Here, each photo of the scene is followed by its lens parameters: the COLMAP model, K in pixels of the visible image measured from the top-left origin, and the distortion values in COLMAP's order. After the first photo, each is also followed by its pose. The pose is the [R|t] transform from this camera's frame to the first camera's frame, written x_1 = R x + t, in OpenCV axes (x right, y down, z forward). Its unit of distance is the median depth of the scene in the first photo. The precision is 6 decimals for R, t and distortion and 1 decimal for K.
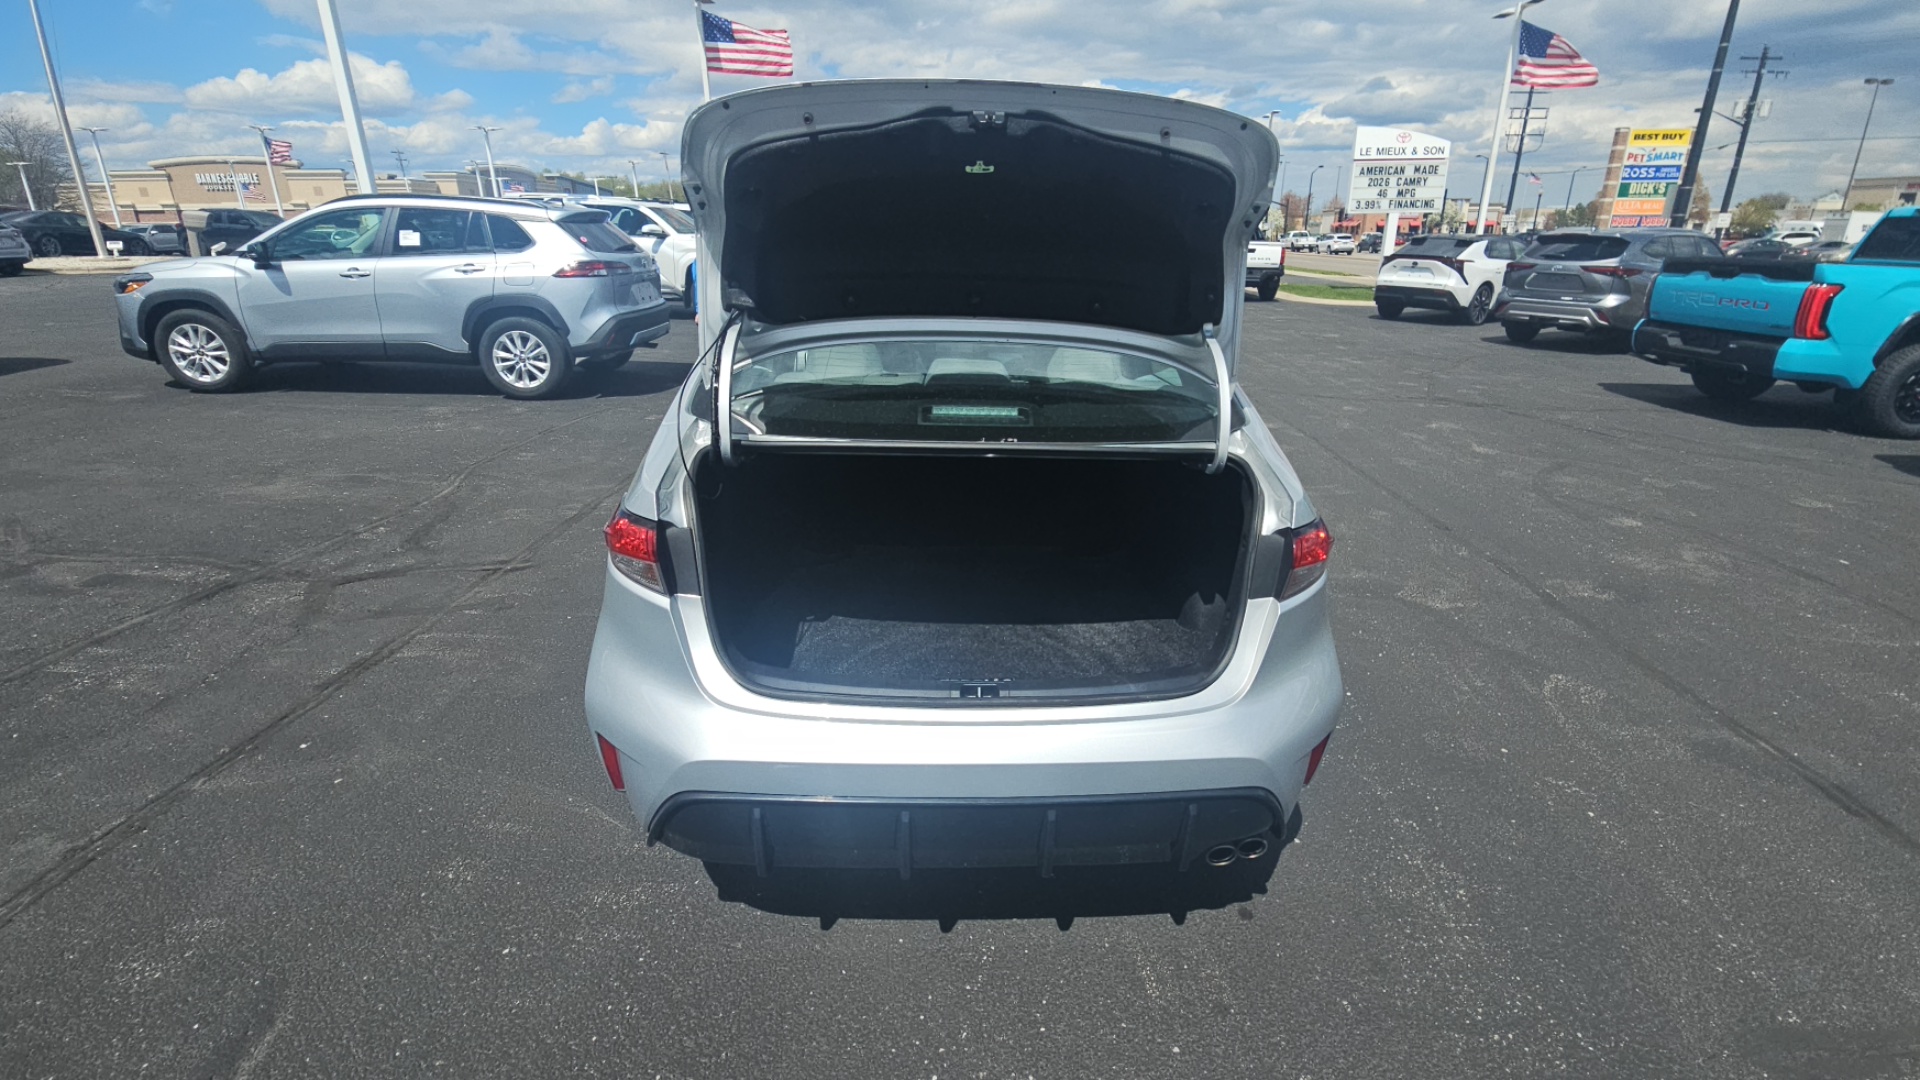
lens RADIAL K [[855.5, 0, 983.6], [0, 855.5, 543.2], [0, 0, 1]] dist [0.010718, -0.007934]
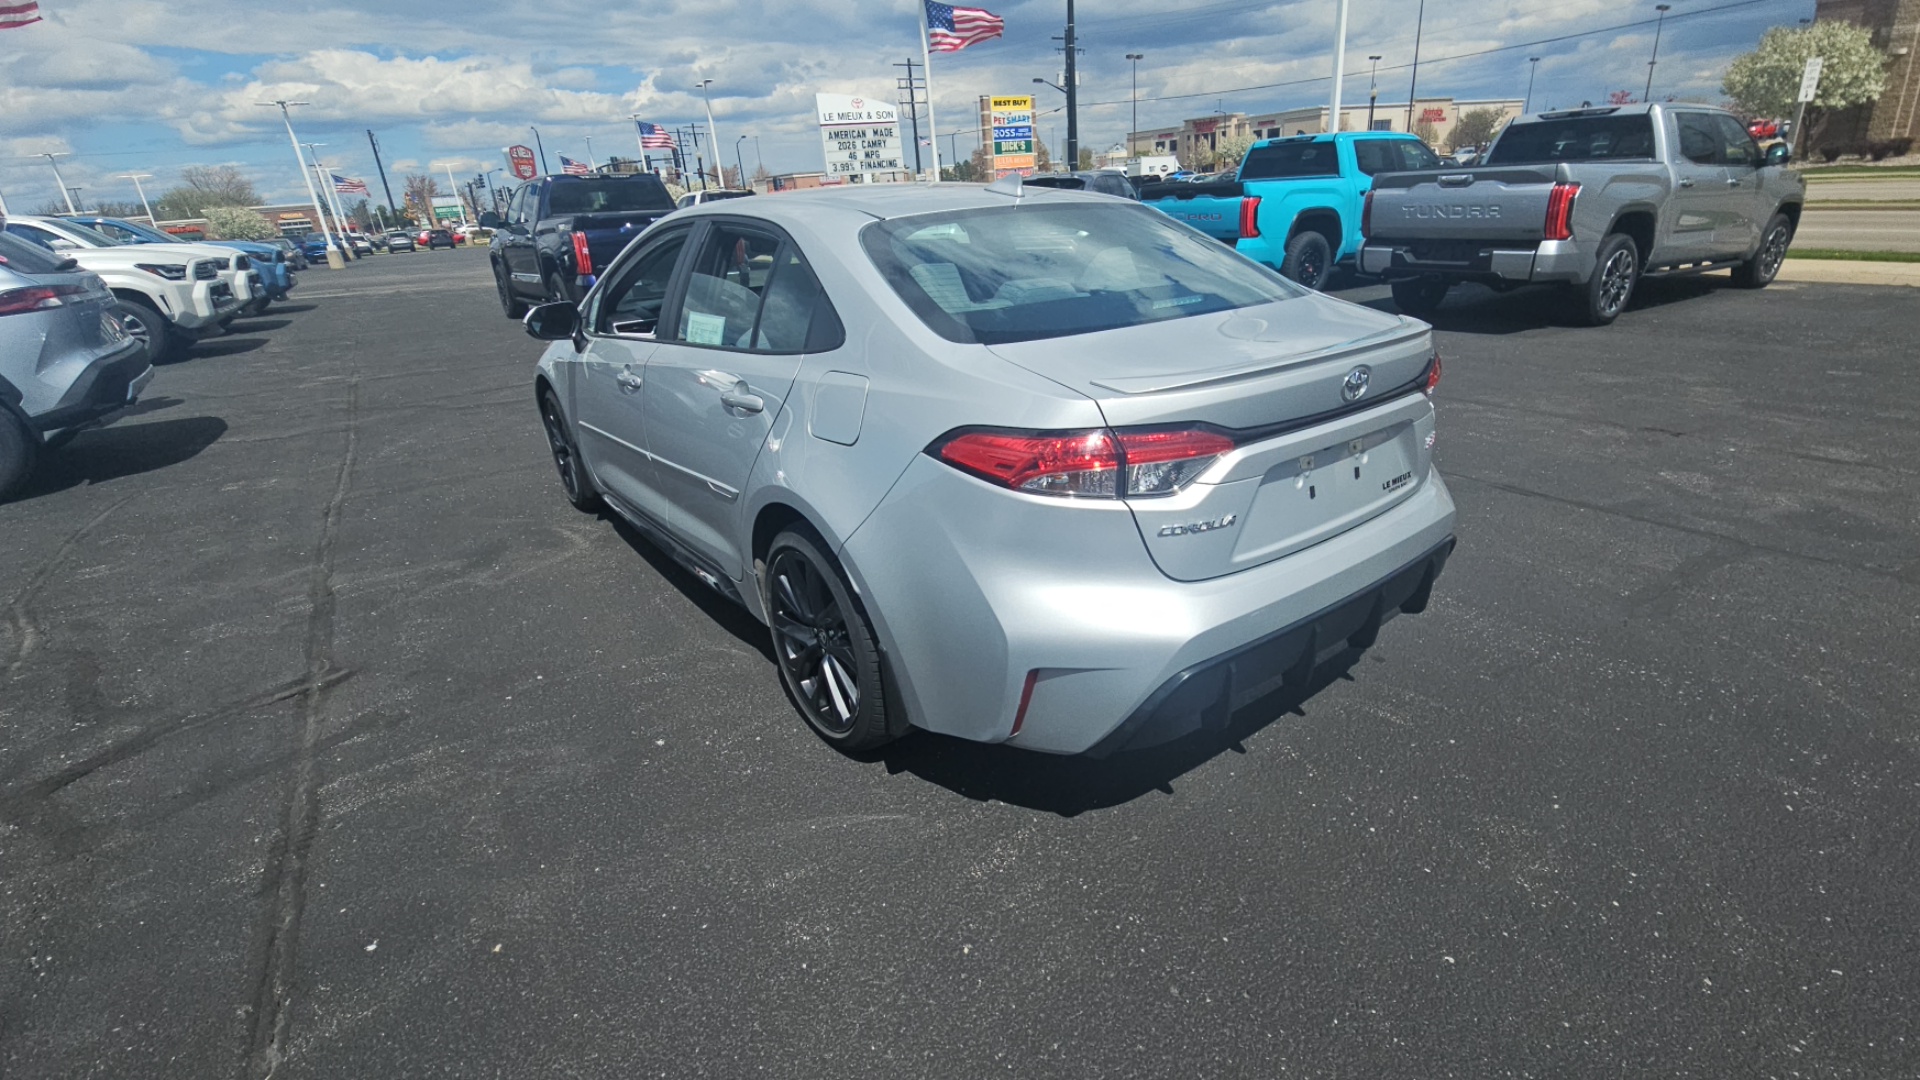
lens RADIAL K [[855.5, 0, 976.7], [0, 855.5, 537.8], [0, 0, 1]] dist [0.010718, -0.007934]
pose [[0.822902, -0.267190, 0.501439, -0.233881], [0.256521, 0.962177, 0.091721, -0.008034], [-0.506980, 0.053152, 0.860317, 0.047745]]
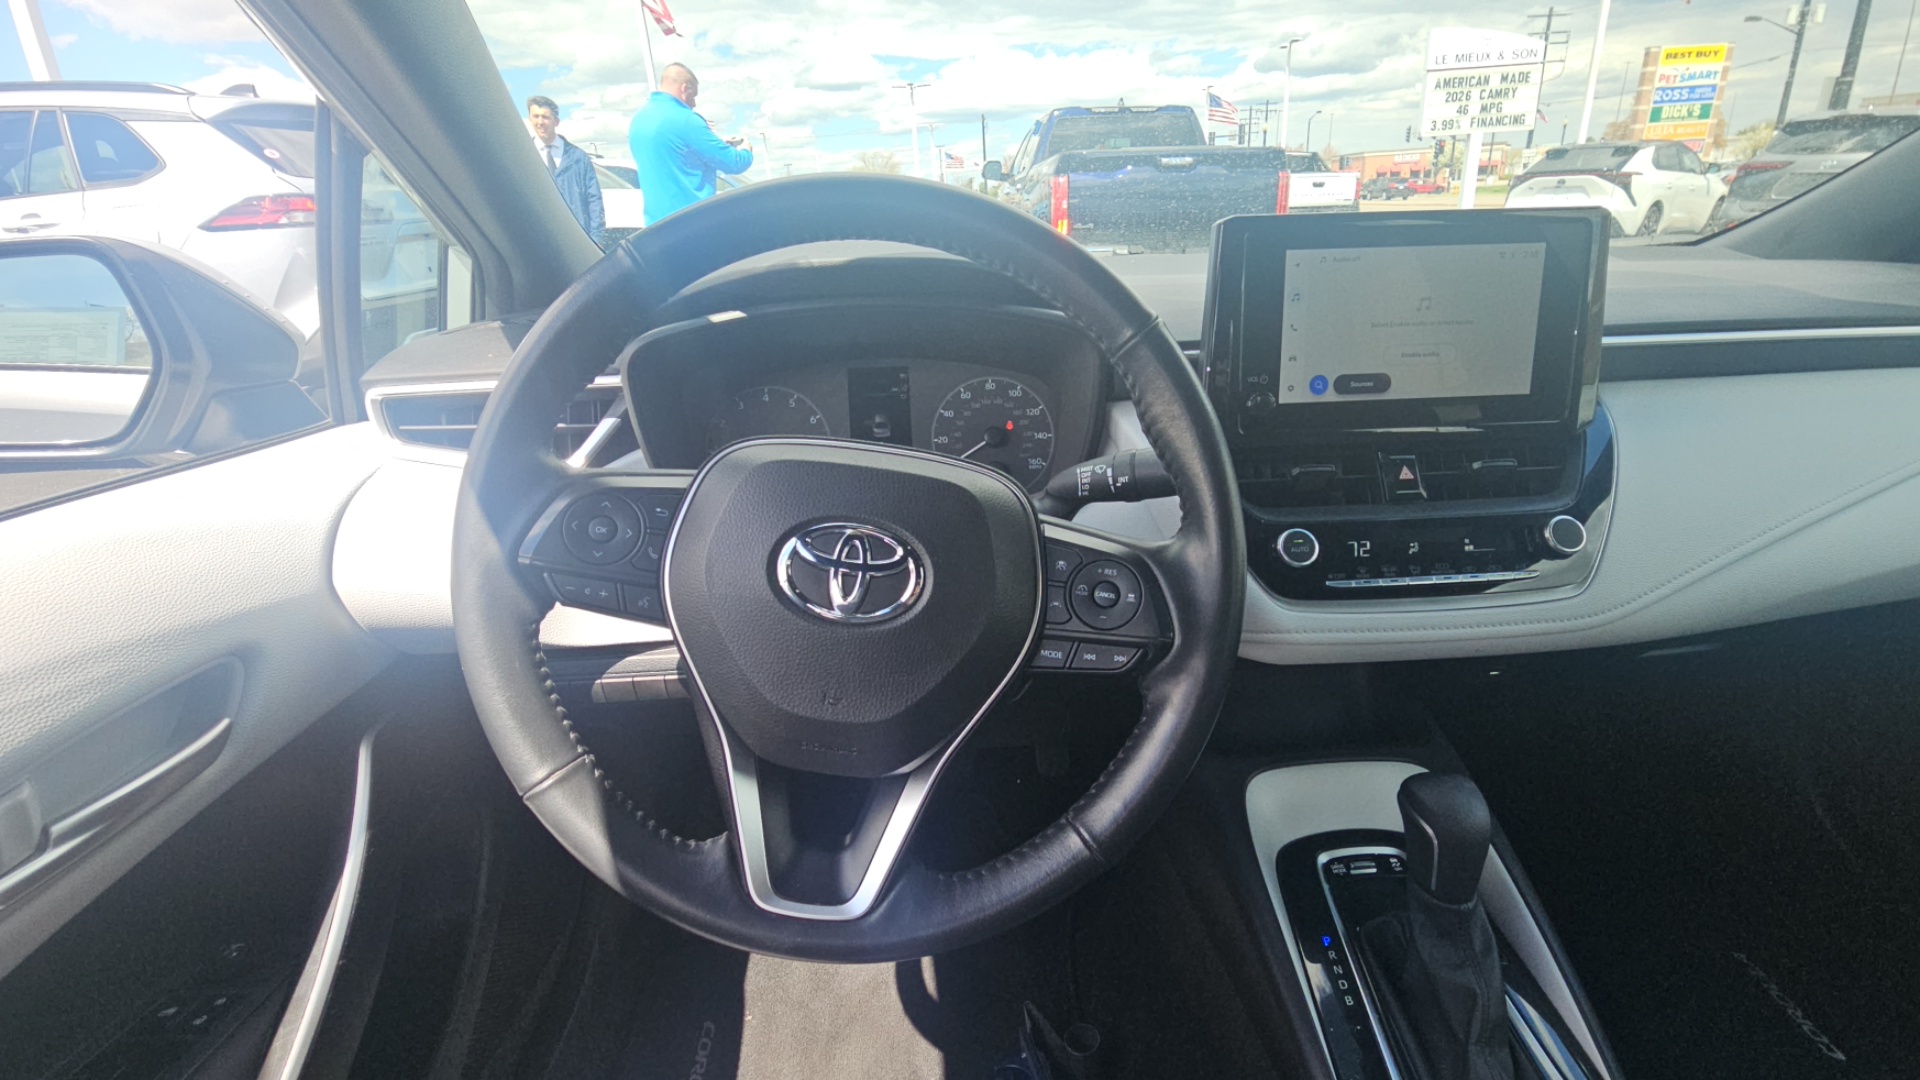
lens RADIAL K [[855.5, 0, 977.5], [0, 855.5, 545.5], [0, 0, 1]] dist [0.010718, -0.007934]
pose [[0.998561, -0.052727, -0.009765, -0.058091], [0.052999, 0.998143, 0.030020, -0.119371], [0.008164, -0.030495, 0.999502, 0.498022]]
